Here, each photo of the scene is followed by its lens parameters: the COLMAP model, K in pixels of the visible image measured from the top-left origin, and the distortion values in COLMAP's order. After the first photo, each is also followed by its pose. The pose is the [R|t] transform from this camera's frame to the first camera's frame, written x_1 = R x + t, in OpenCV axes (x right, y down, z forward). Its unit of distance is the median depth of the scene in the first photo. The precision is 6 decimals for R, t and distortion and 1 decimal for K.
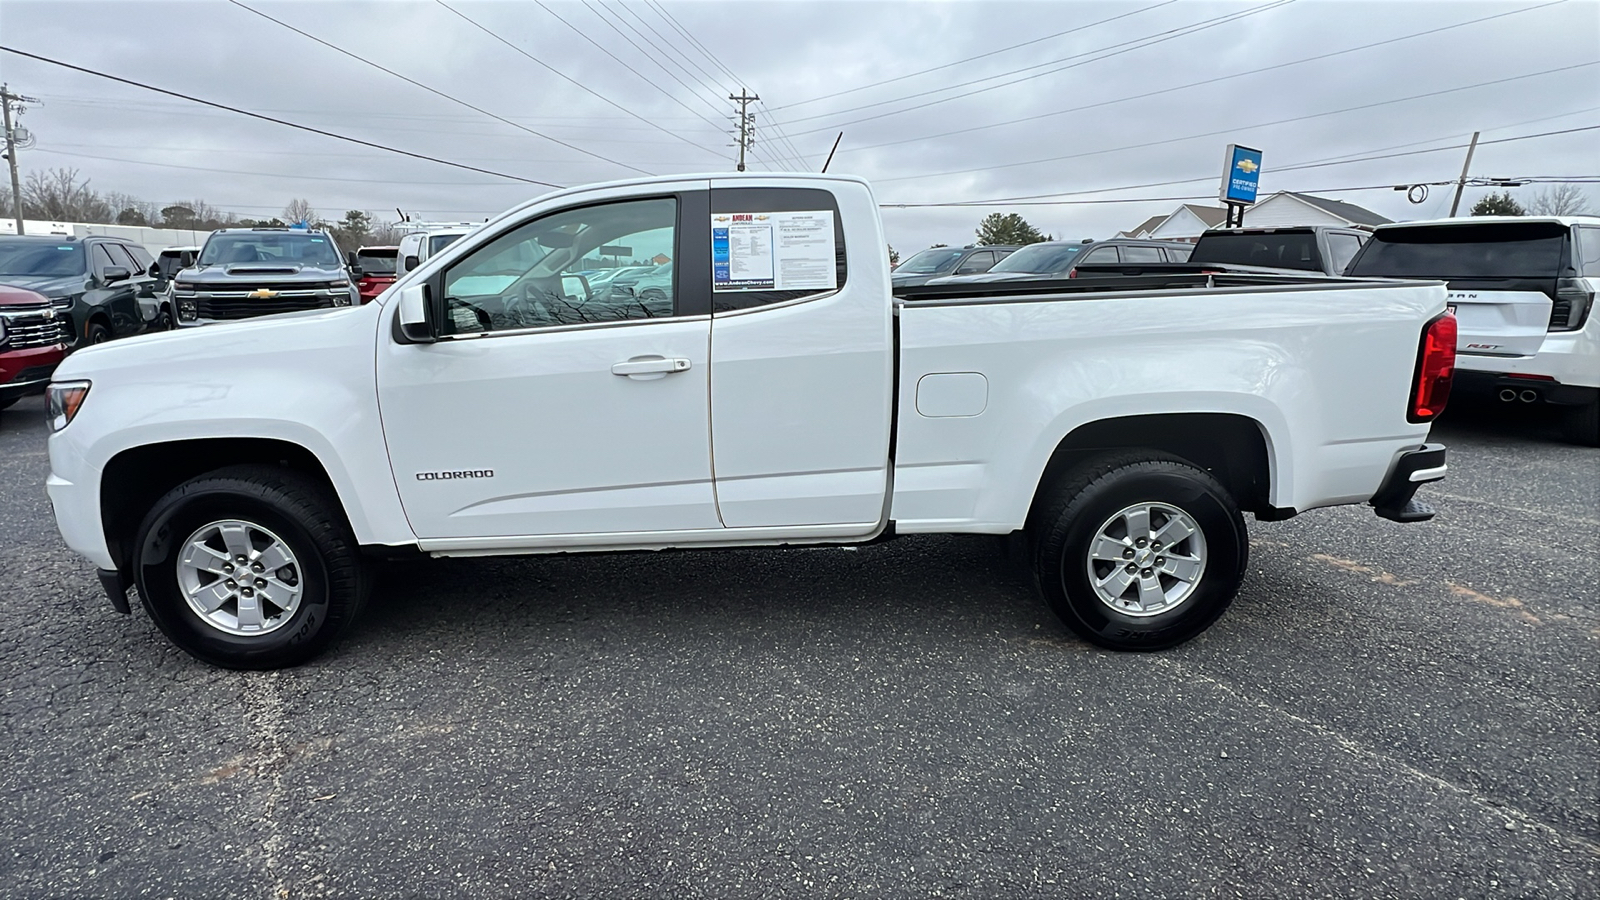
lens RADIAL K [[796.9, 0, 791.8], [0, 796.9, 451.9], [0, 0, 1]] dist [0.000933, -0.001609]
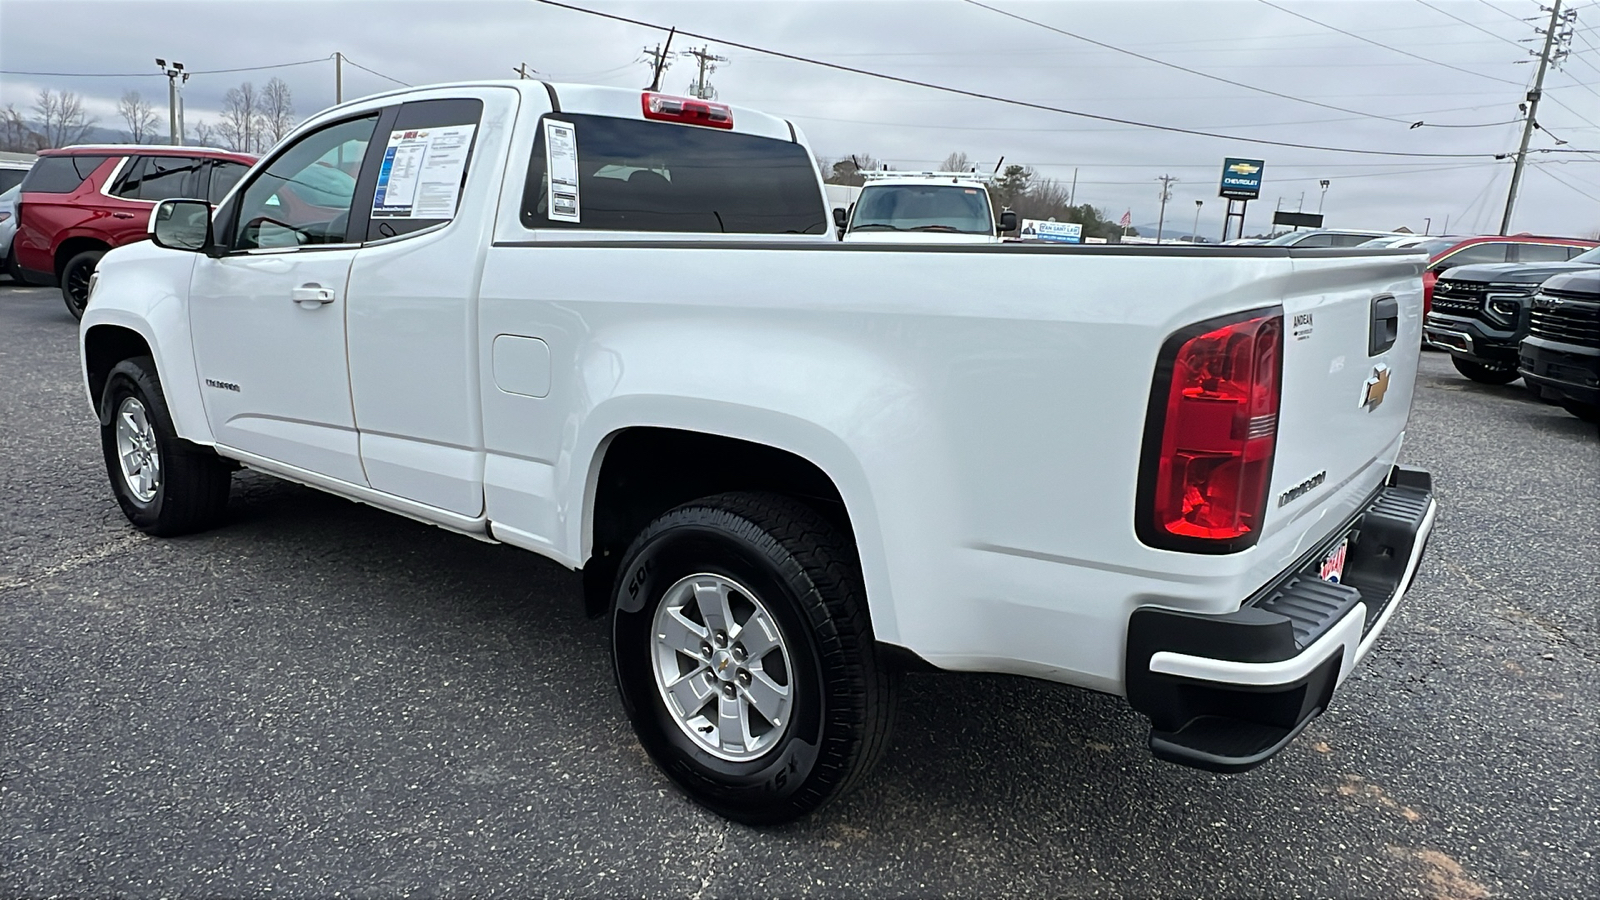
lens RADIAL K [[1043.7, 0, 794.6], [0, 1043.7, 448.3], [0, 0, 1]] dist [-0.000581, 0.003774]
pose [[0.769054, 0.168035, -0.616701, 1.008025], [-0.186218, 0.981874, 0.035312, -0.076807], [0.611456, 0.087684, 0.786405, 0.390734]]
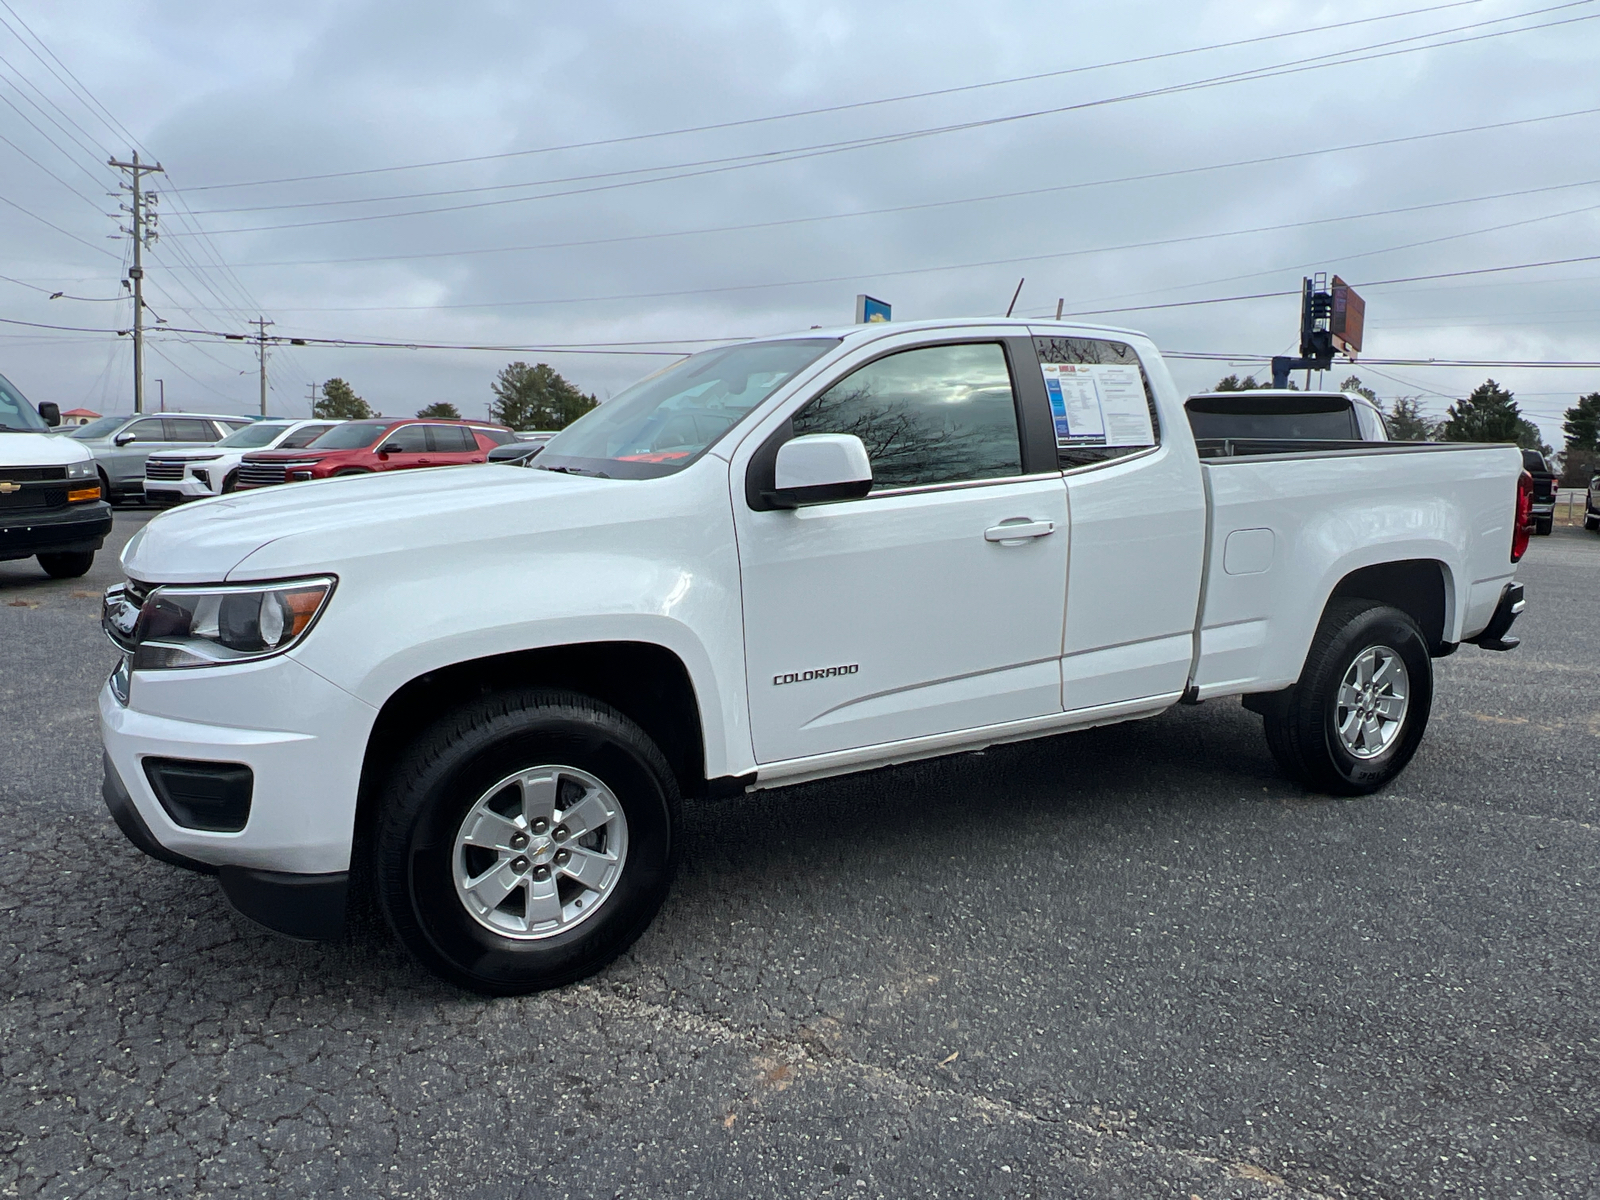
lens RADIAL K [[1141.1, 0, 789.3], [0, 1141.1, 601.1], [0, 0, 1]] dist [0.005368, 0.000729]
pose [[0.883846, -0.055389, 0.464487, -0.967037], [0.094445, 0.993646, -0.061223, 0.023329], [-0.458144, 0.097980, 0.883461, 0.007695]]
